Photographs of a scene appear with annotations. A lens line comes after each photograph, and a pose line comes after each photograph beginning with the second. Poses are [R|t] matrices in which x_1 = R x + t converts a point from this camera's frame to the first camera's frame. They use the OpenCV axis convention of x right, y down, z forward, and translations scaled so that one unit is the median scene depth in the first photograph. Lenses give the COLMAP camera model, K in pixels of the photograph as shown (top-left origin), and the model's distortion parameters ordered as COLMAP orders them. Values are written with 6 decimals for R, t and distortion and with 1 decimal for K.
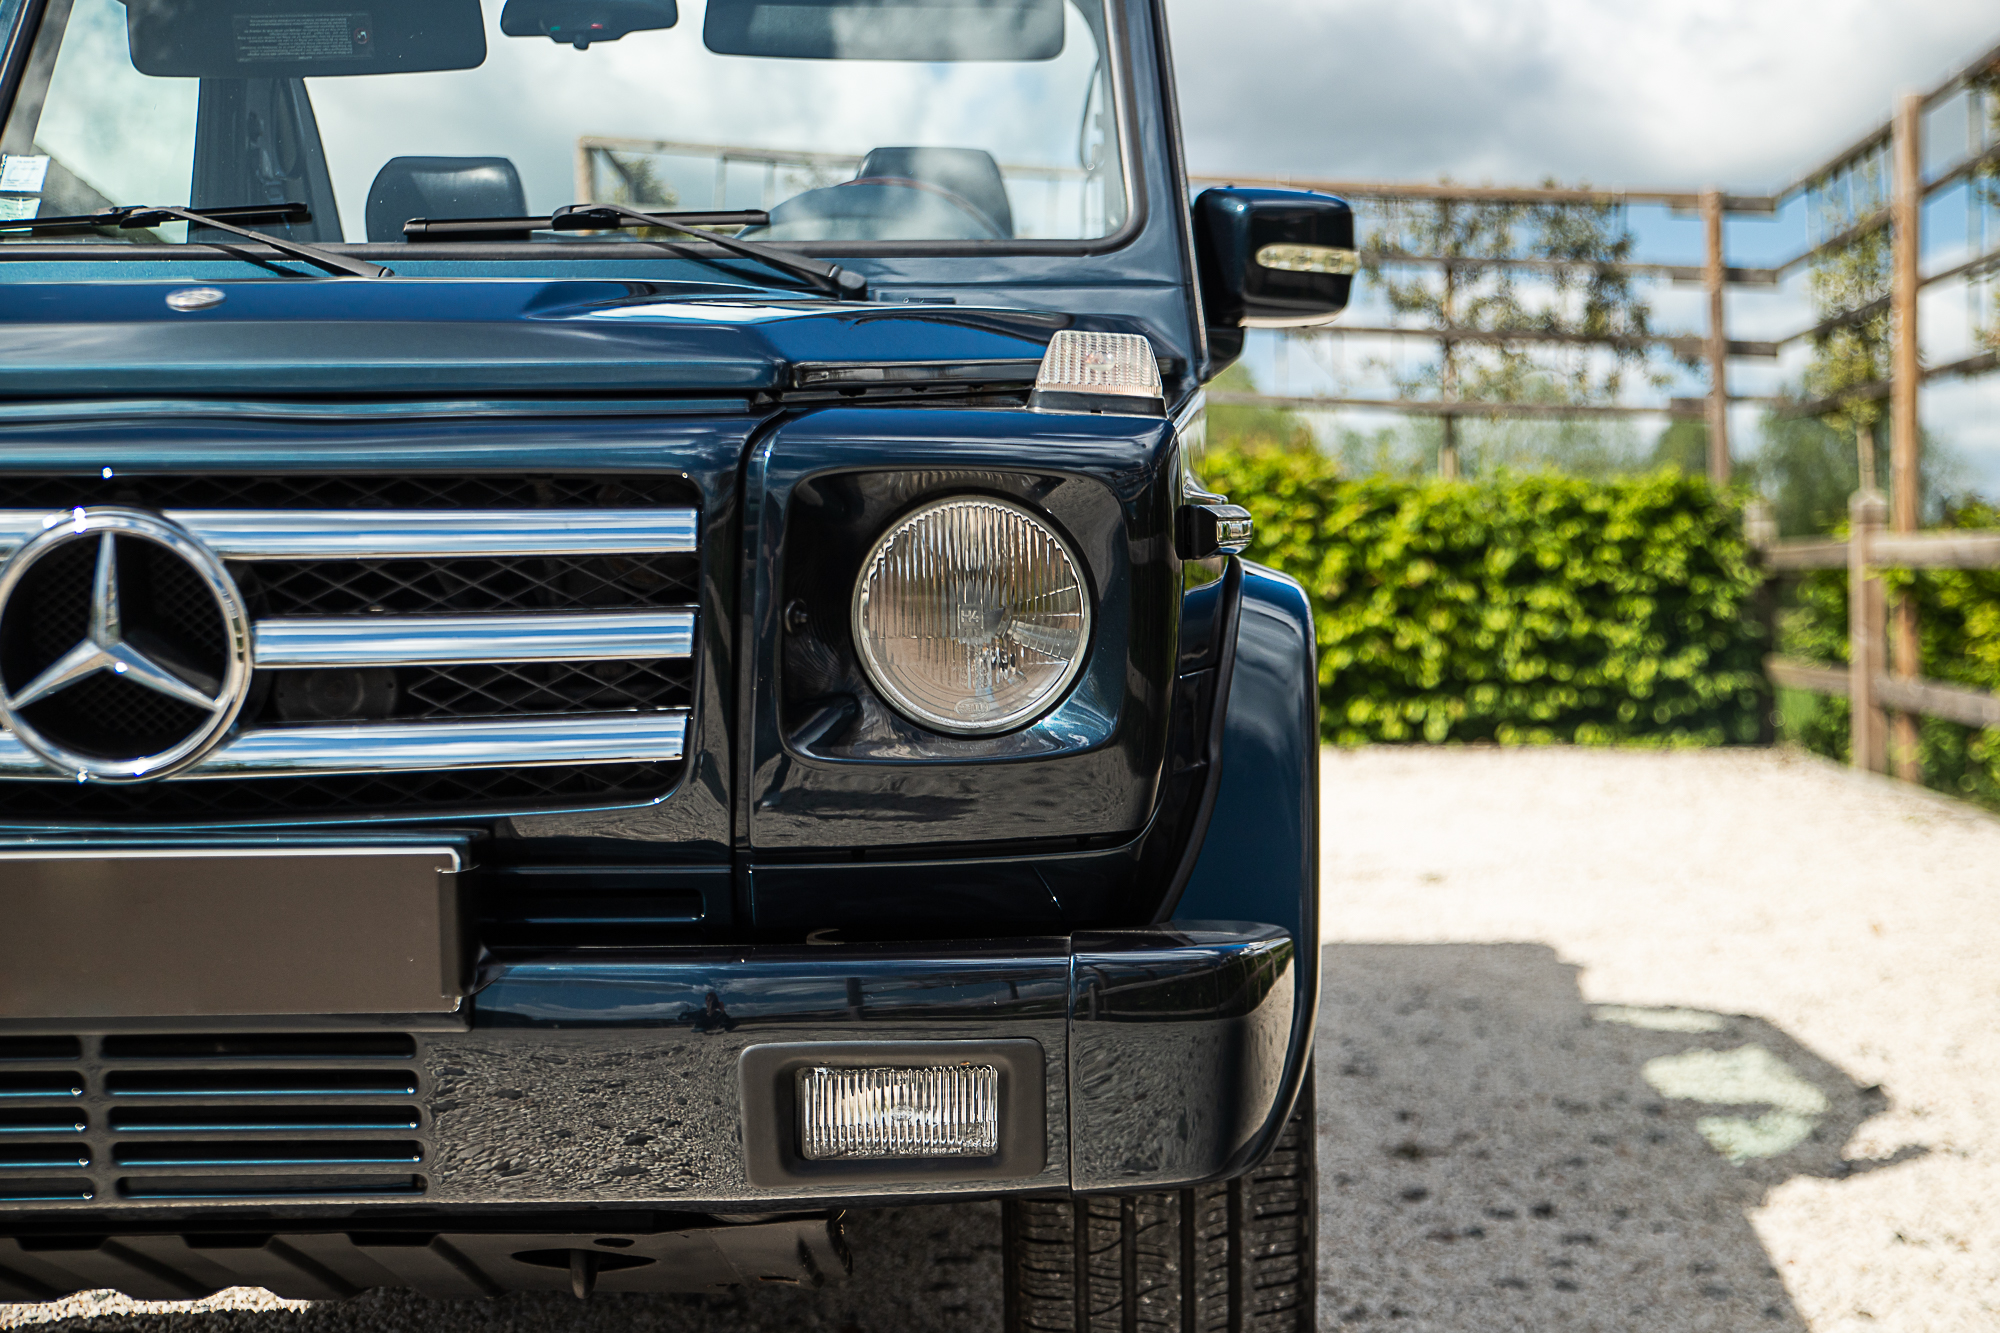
lens RADIAL K [[2515.1, 0, 998.9], [0, 2515.1, 669.7], [0, 0, 1]] dist [0.163522, 0.000000]
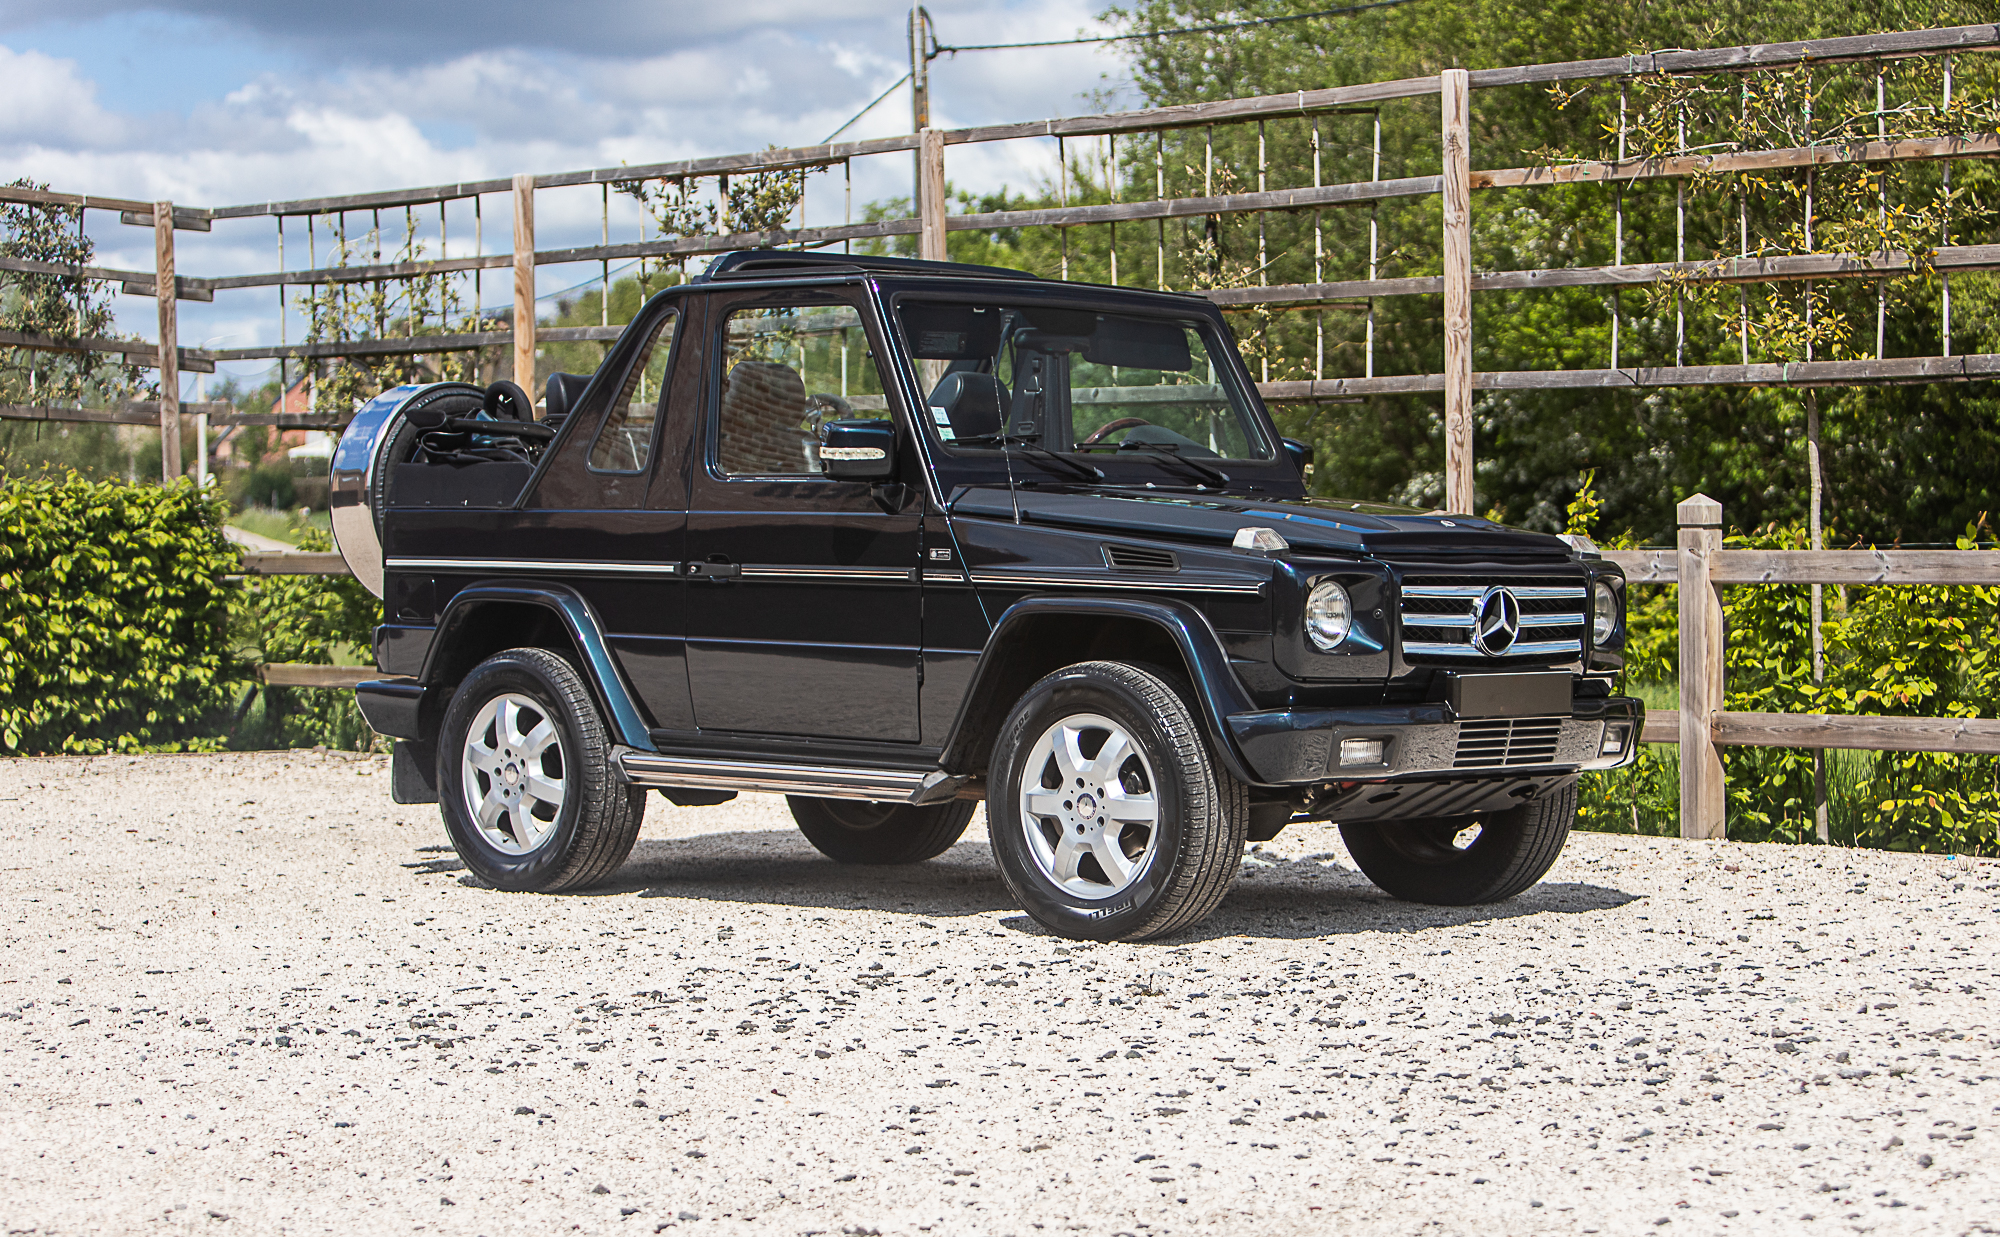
lens RADIAL K [[4426.0, 0, 999.8], [0, 4426.0, 622.7], [0, 0, 1]] dist [-0.271649, 0.000000]
pose [[0.657123, -0.007620, 0.753745, -0.852461], [0.024643, 0.999632, -0.011378, 0.007274], [-0.753380, 0.026051, 0.657069, -0.405868]]
